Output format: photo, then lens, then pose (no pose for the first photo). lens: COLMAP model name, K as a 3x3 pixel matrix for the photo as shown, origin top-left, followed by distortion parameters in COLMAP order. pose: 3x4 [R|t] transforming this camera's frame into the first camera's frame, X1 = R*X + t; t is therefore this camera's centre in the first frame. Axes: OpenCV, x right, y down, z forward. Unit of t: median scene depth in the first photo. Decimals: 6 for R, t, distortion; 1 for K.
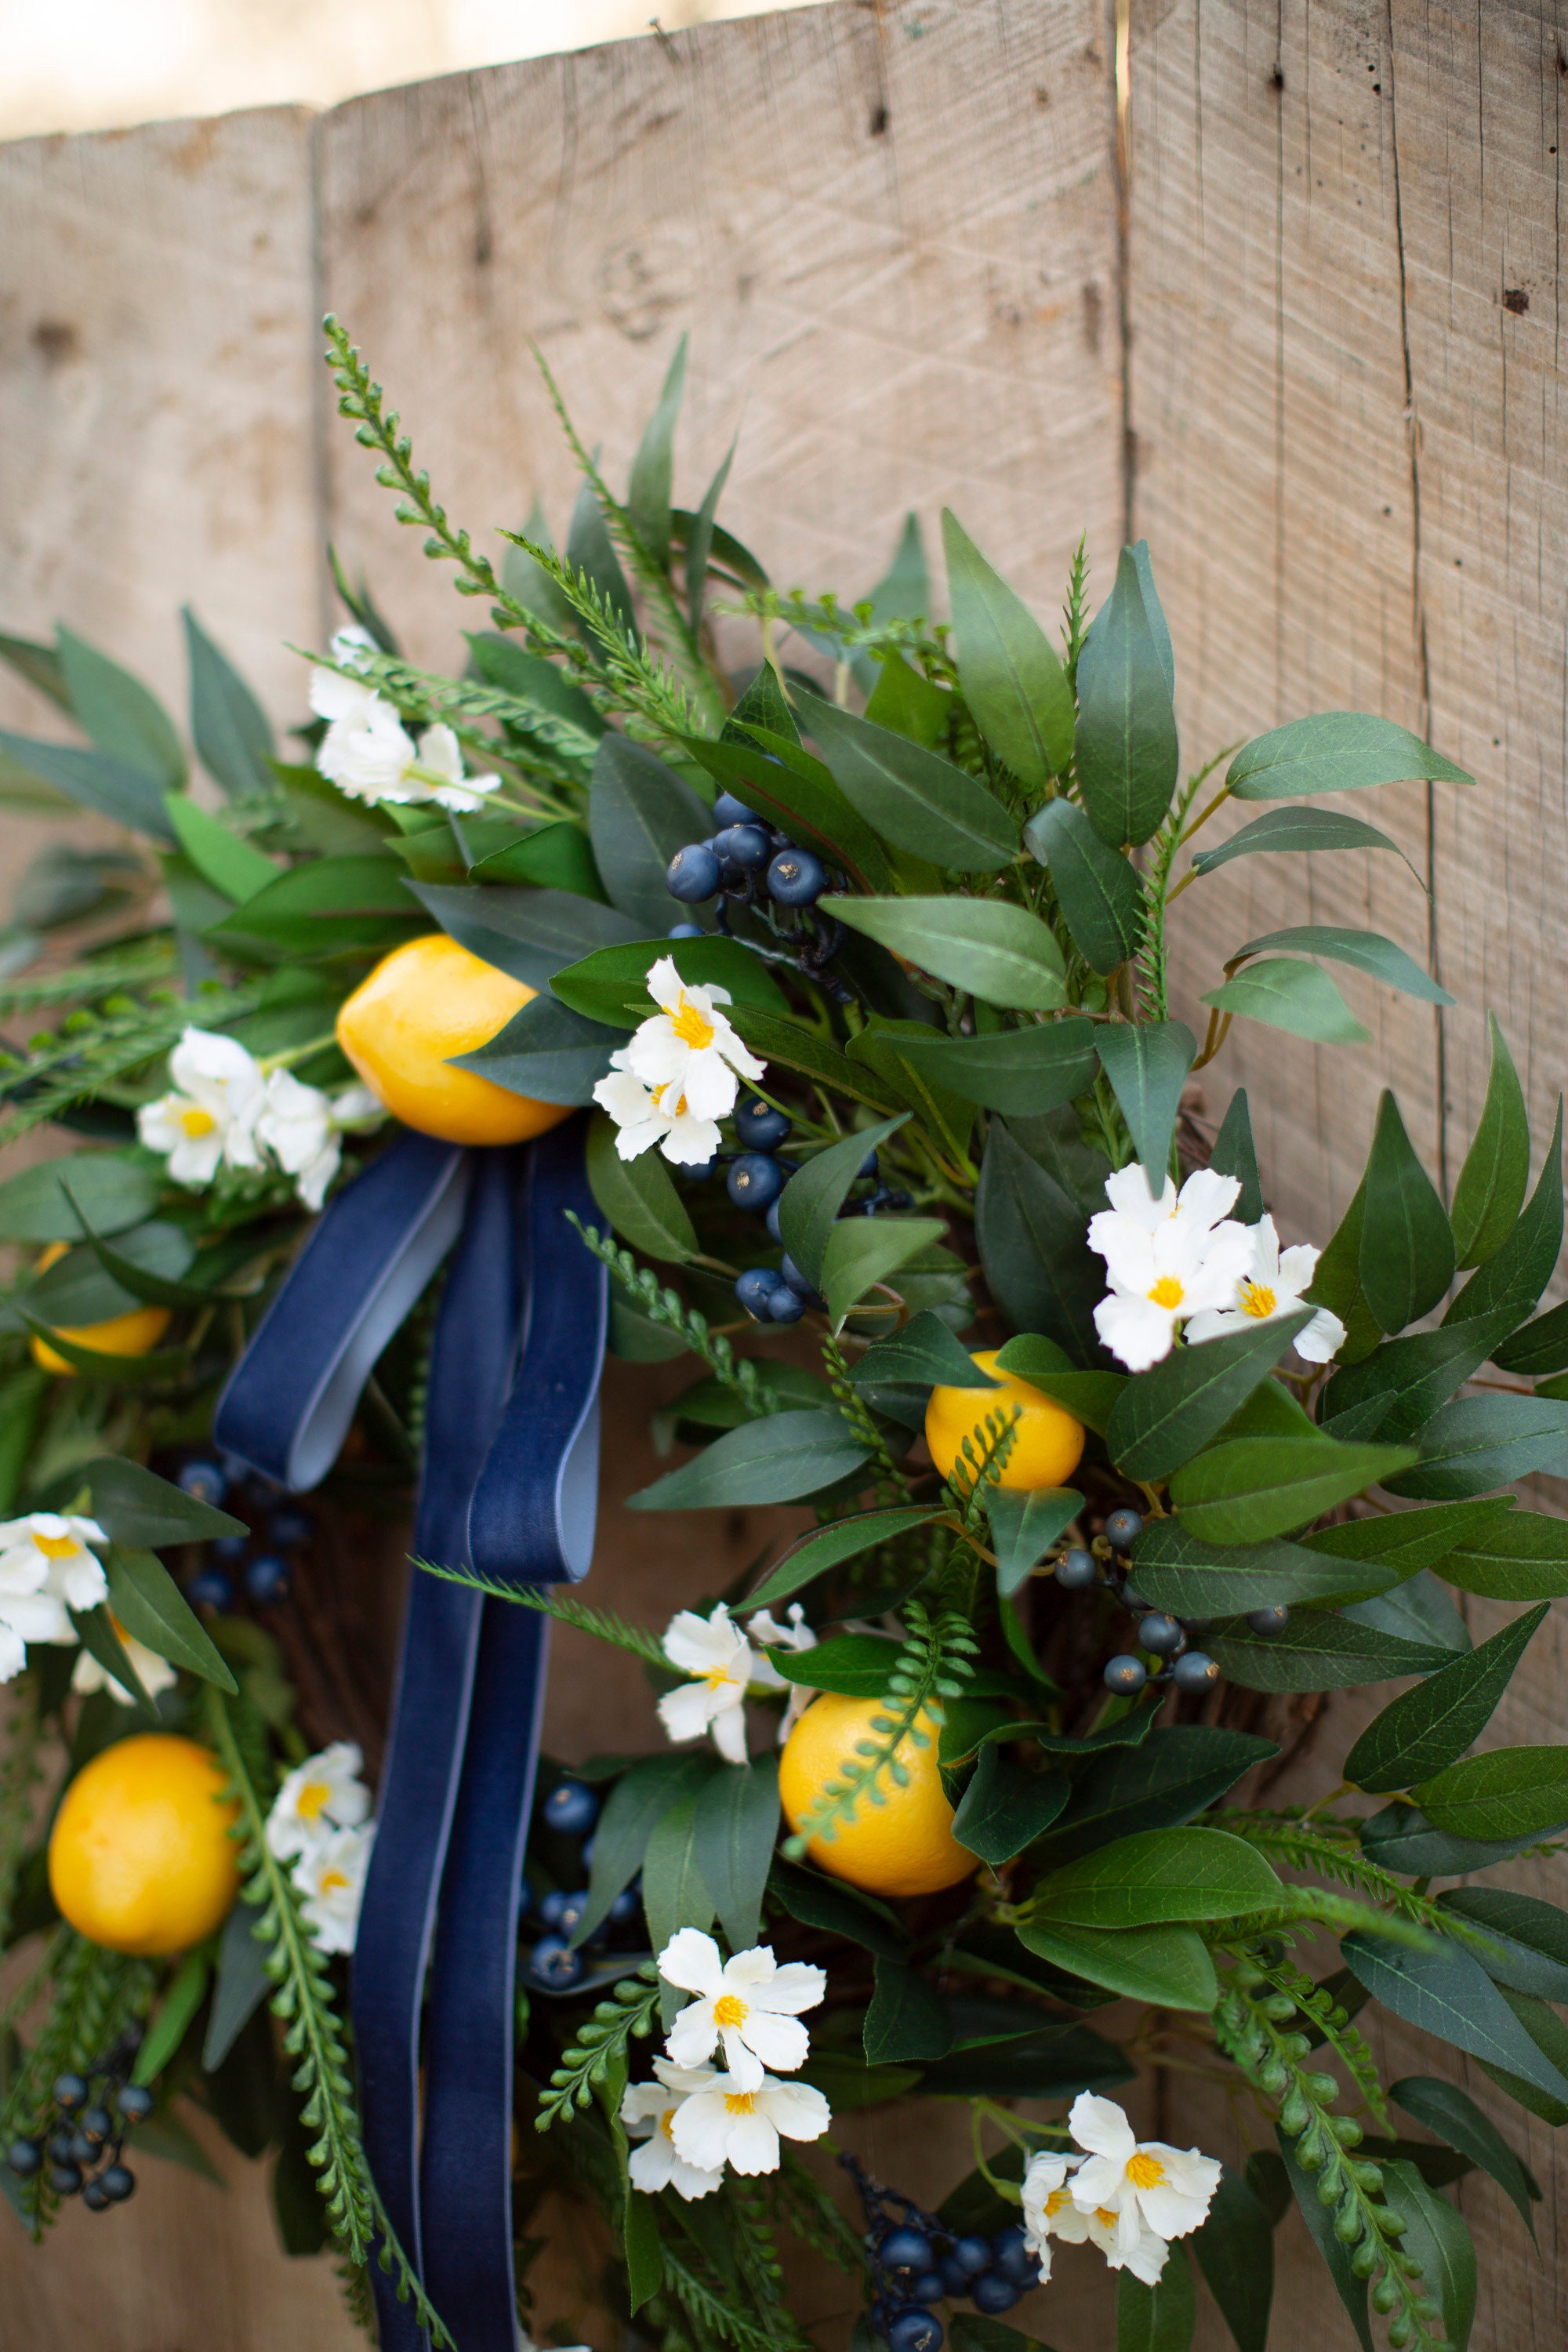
lens RADIAL K [[3183.7, 0, 782.7], [0, 3183.7, 1168.8], [0, 0, 1]] dist [-0.160701, 0.000000]
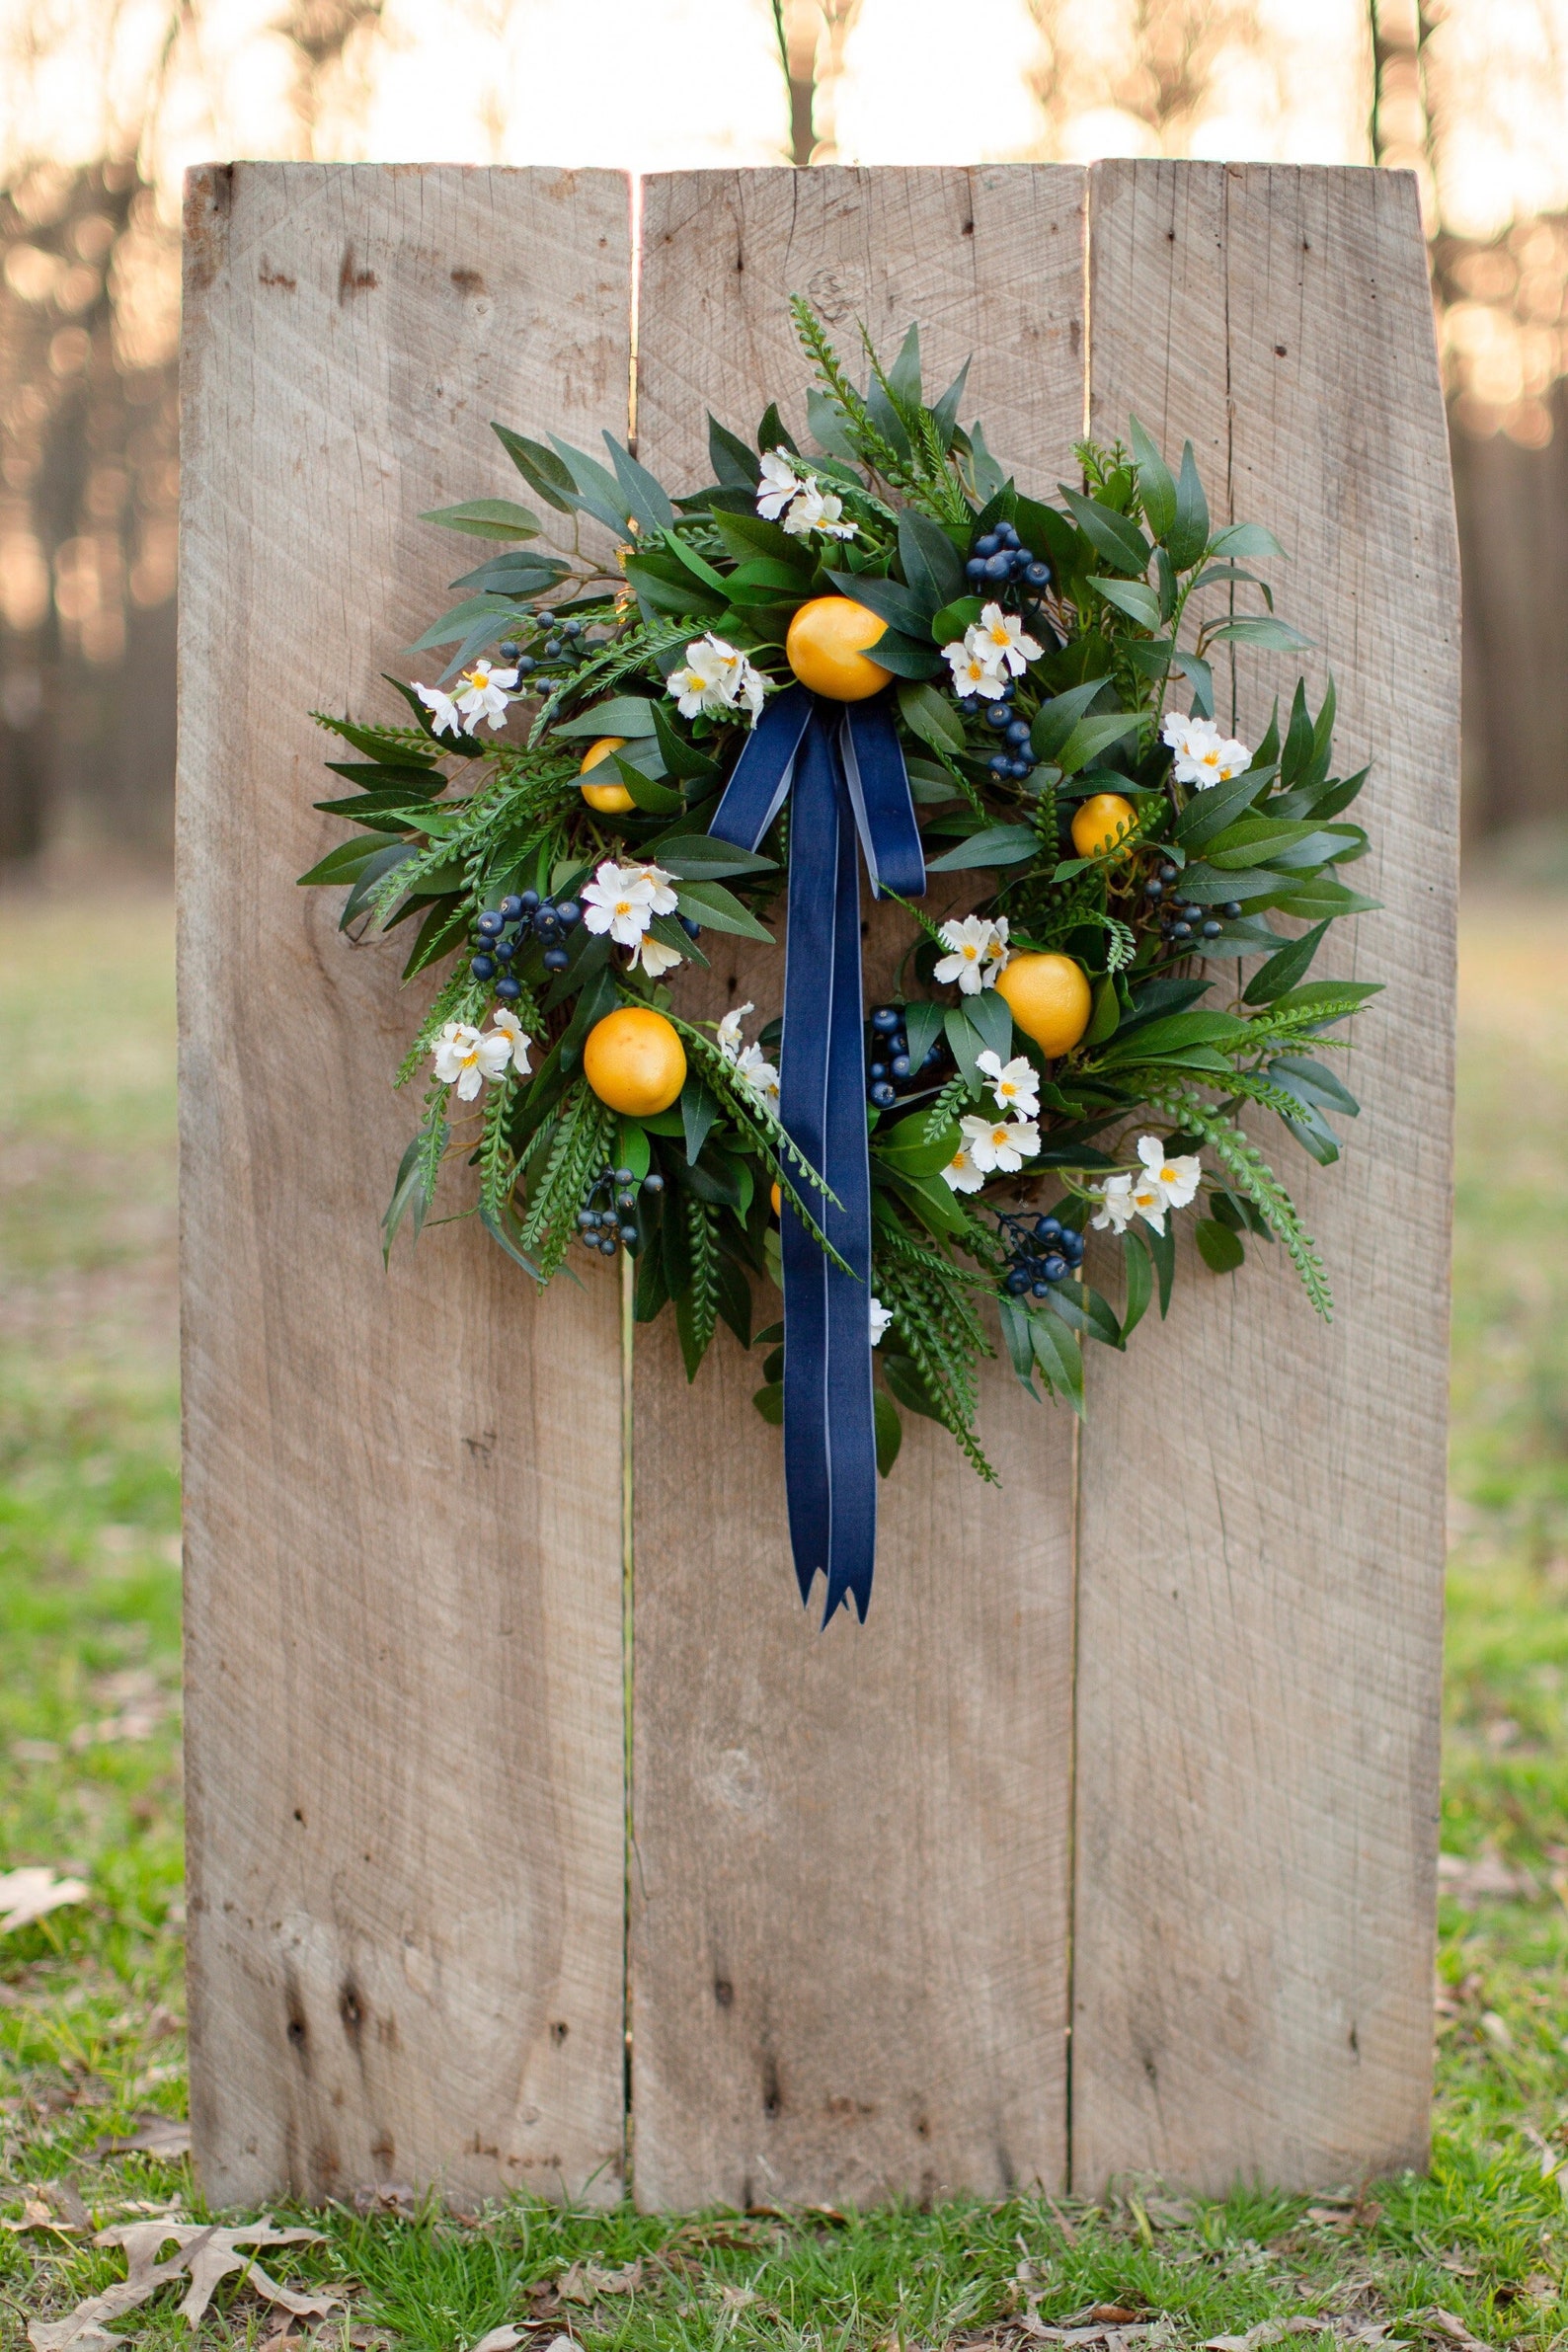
lens RADIAL K [[3183.7, 0, 783.8], [0, 3183.7, 1182.1], [0, 0, 1]] dist [-0.160701, 0.000000]
pose [[0.922218, 0.011555, 0.386499, -0.904615], [-0.007703, 0.999904, -0.011515, 0.322989], [-0.386595, 0.007642, 0.922218, -0.863413]]
